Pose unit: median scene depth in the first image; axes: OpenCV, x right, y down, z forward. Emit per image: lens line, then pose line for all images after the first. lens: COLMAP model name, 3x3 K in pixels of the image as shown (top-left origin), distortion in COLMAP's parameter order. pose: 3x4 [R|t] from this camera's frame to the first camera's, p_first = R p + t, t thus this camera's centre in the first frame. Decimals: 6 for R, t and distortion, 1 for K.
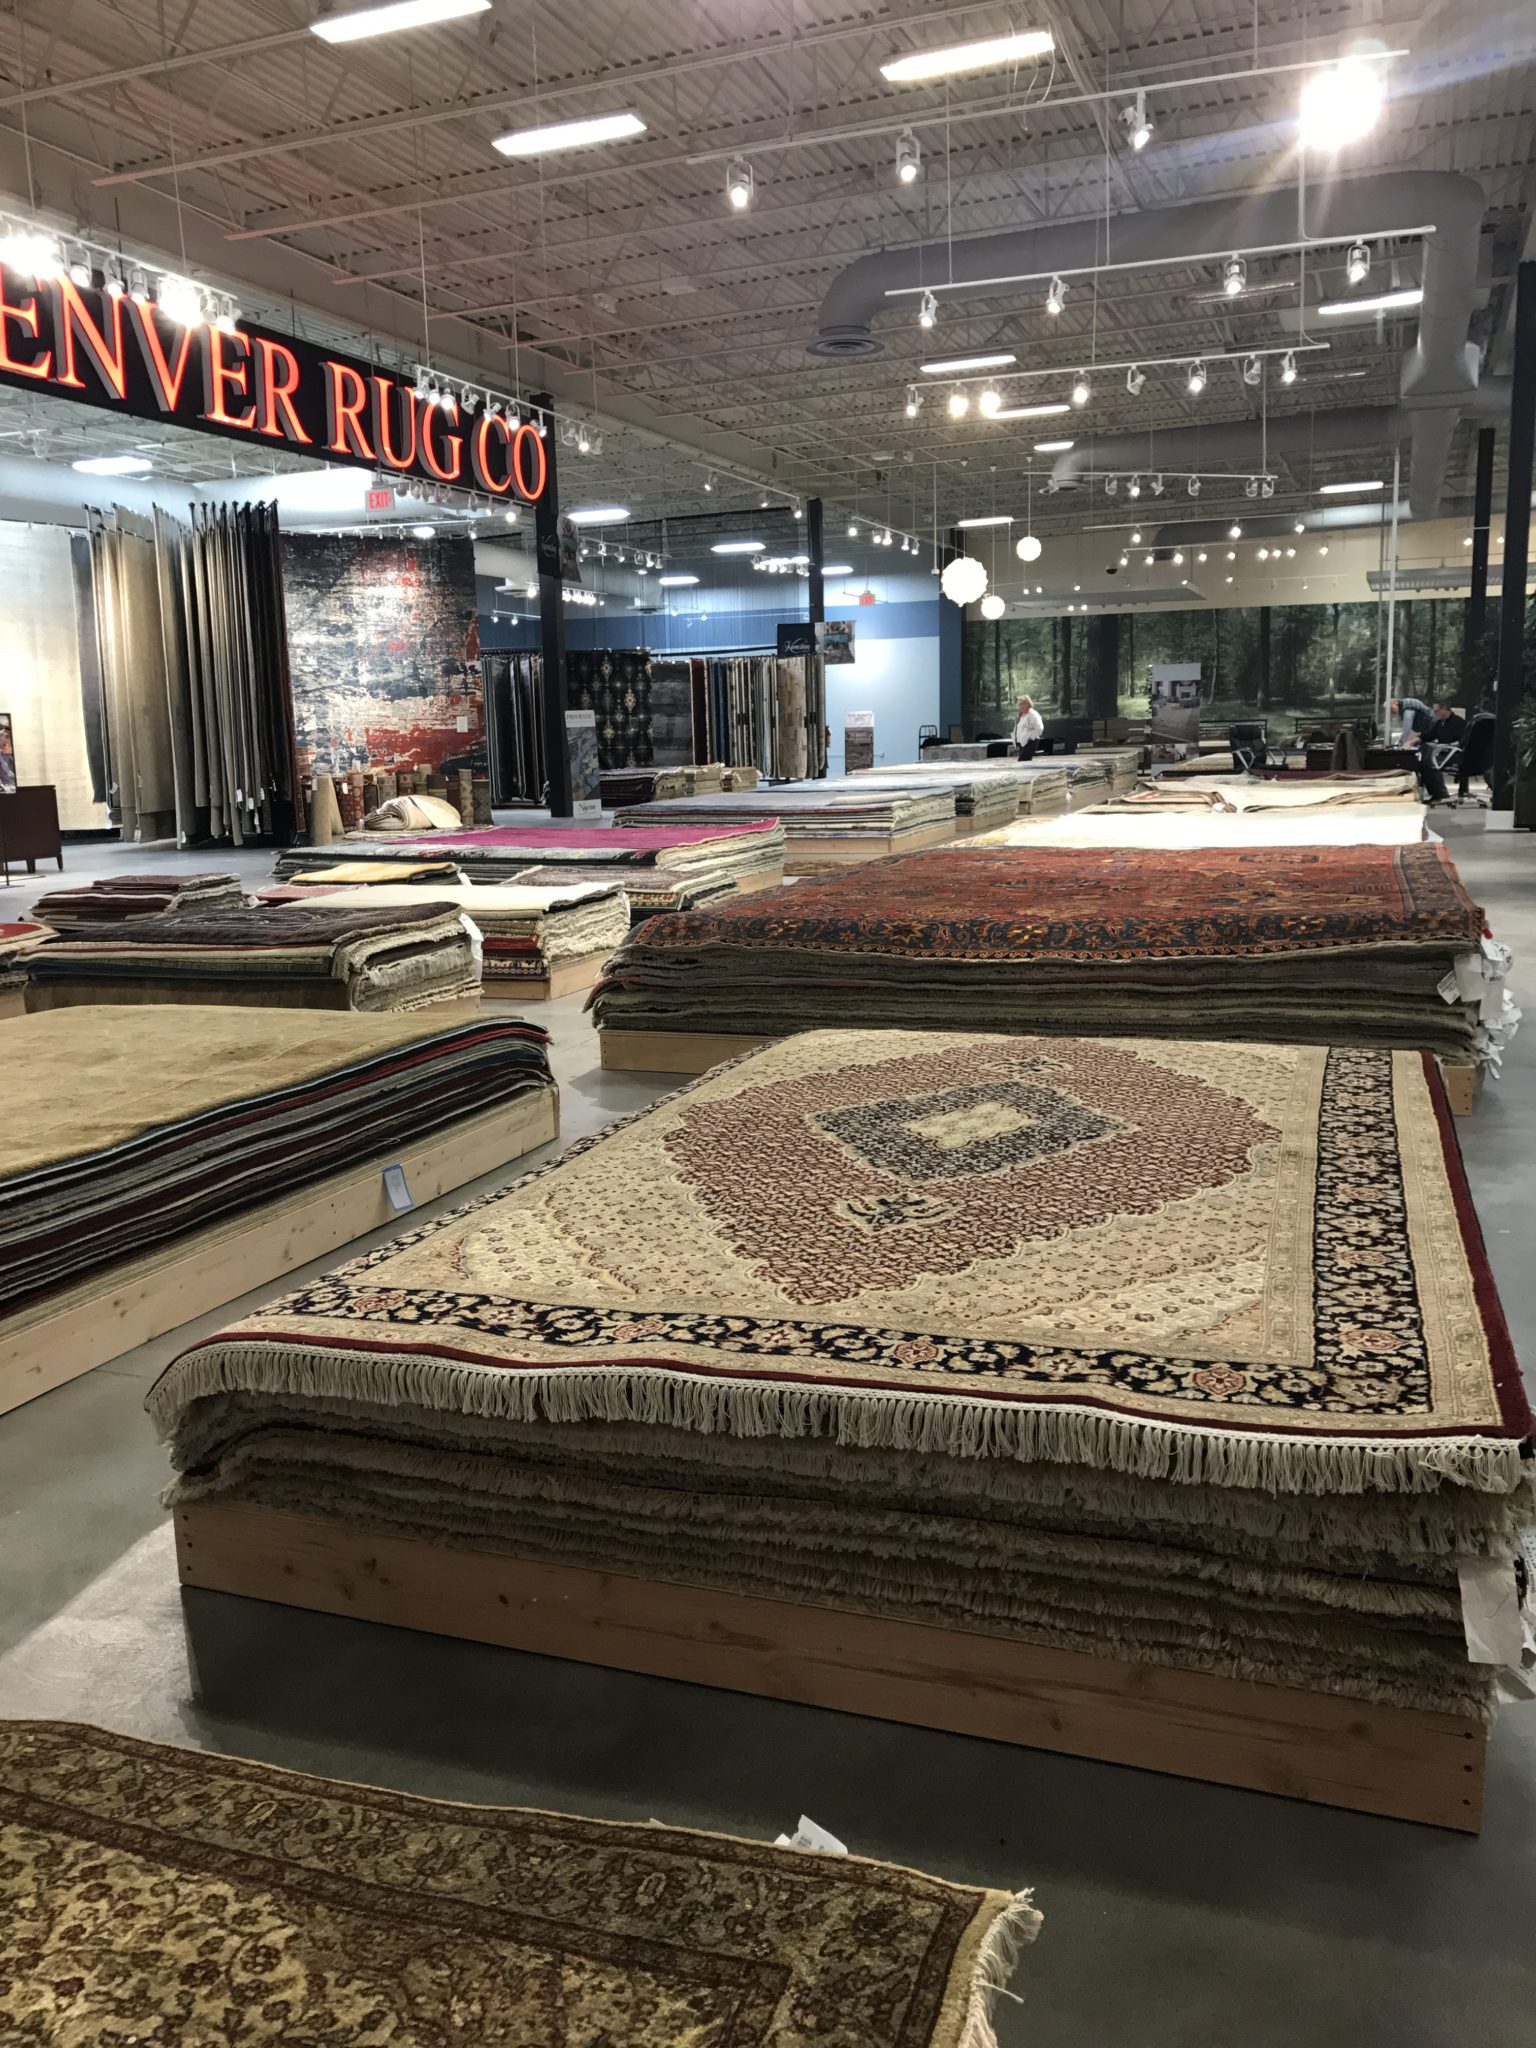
lens RADIAL K [[1654.3, 0, 760.0], [0, 1654.3, 1027.0], [0, 0, 1]] dist [0.028390, -0.037610]
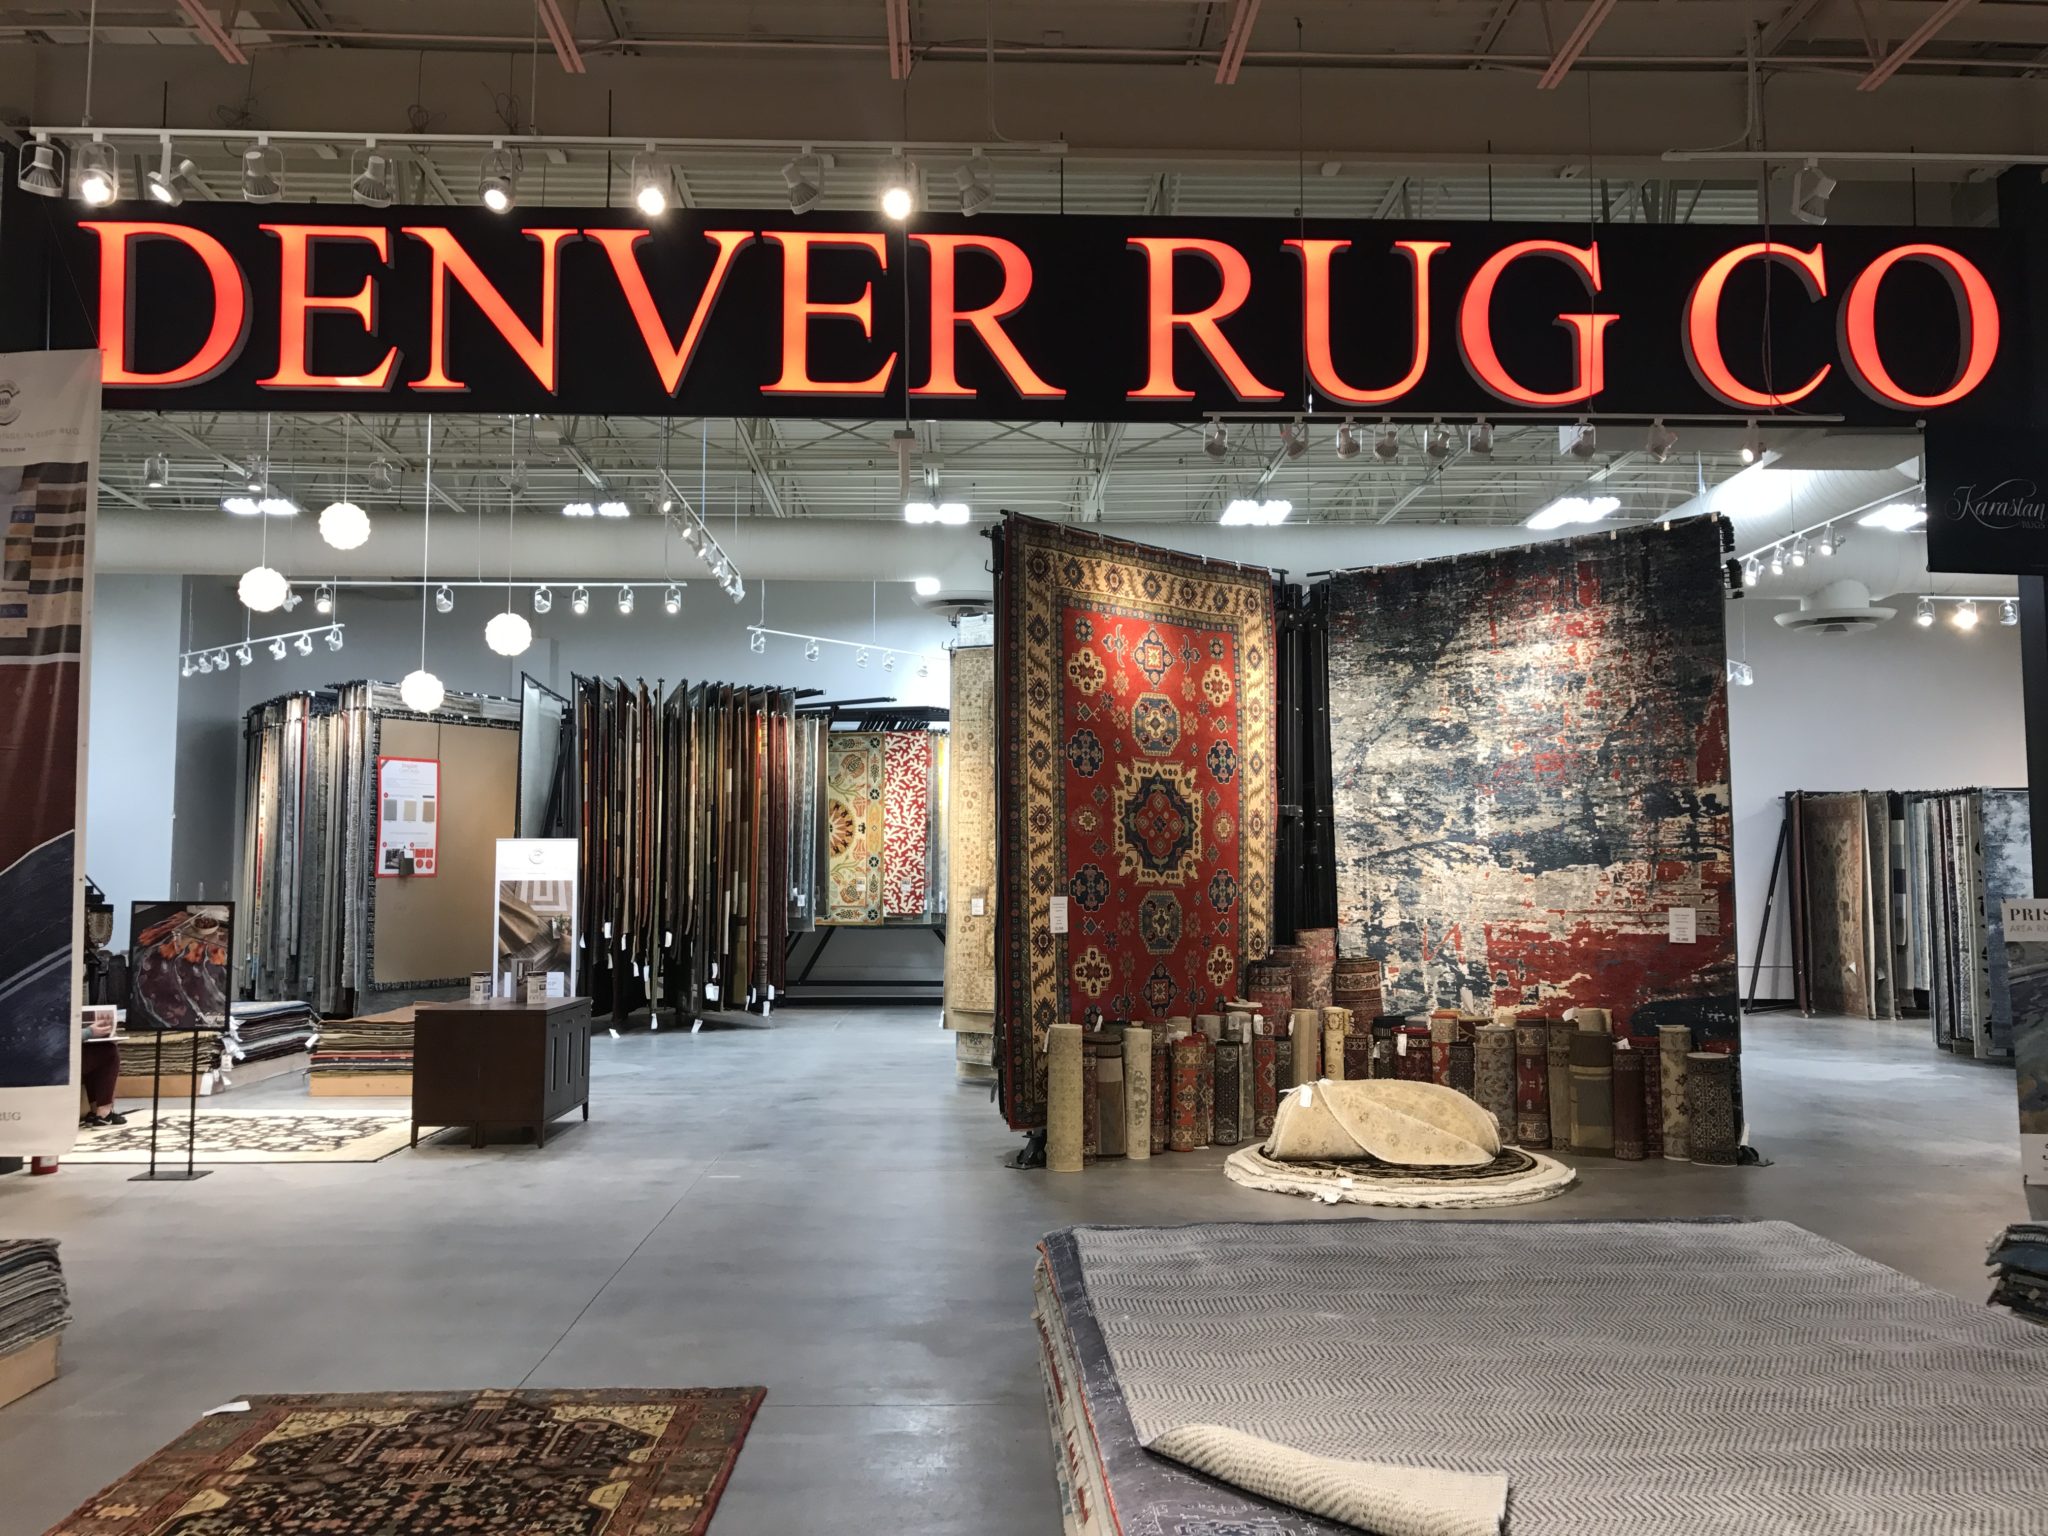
lens RADIAL K [[1654.3, 0, 1046.5], [0, 1654.3, 756.6], [0, 0, 1]] dist [0.028390, -0.037610]
pose [[0.383991, -0.049344, -0.922018, 0.172141], [-0.174974, 0.976589, -0.125135, -0.146132], [0.906607, 0.209379, 0.366367, 0.696353]]
